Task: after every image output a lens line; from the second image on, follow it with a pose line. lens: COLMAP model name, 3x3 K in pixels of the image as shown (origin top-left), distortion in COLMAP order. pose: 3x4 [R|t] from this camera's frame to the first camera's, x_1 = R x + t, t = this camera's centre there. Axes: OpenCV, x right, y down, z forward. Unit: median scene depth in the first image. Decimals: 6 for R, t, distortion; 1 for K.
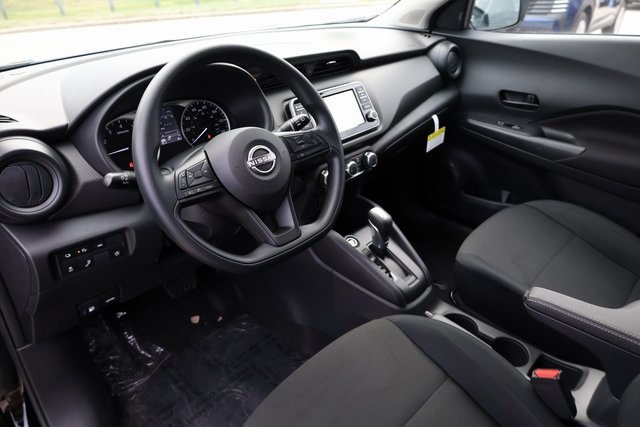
lens RADIAL K [[444.3, 0, 321.4], [0, 444.3, 211.3], [0, 0, 1]] dist [-0.023172, 0.001238]
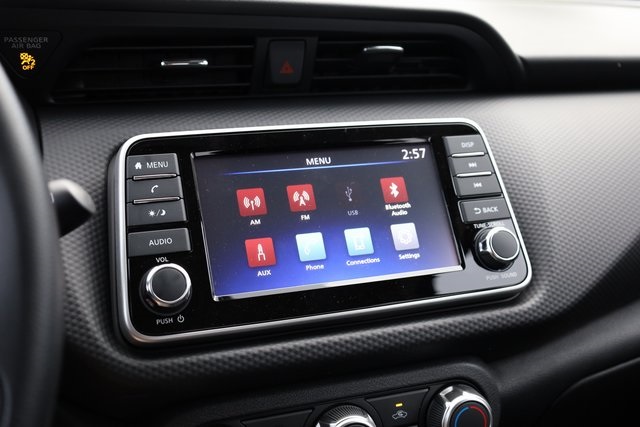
lens RADIAL K [[798.4, 0, 323.6], [0, 798.4, 209.9], [0, 0, 1]] dist [0.012520, 0.000000]
pose [[0.906071, 0.114530, -0.407330, 0.210399], [-0.215676, 0.953233, -0.211730, -0.117936], [0.364031, 0.279694, 0.888399, 0.557109]]
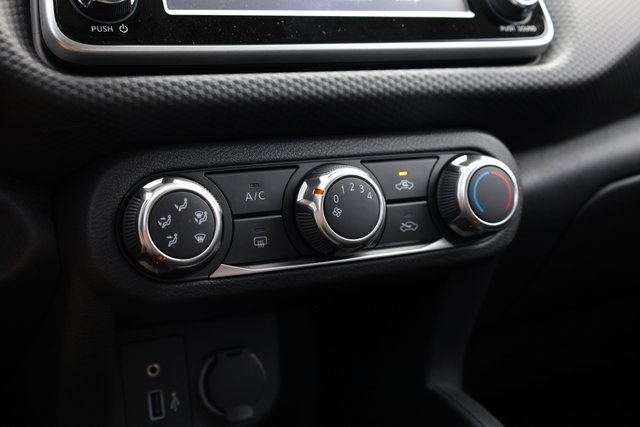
lens RADIAL K [[798.4, 0, 320.0], [0, 798.4, 216.3], [0, 0, 1]] dist [0.012520, 0.000000]
pose [[0.931103, 0.069295, -0.358115, 0.174152], [-0.173515, 0.947734, -0.267756, 0.001585], [0.320843, 0.311446, 0.894461, 0.673287]]
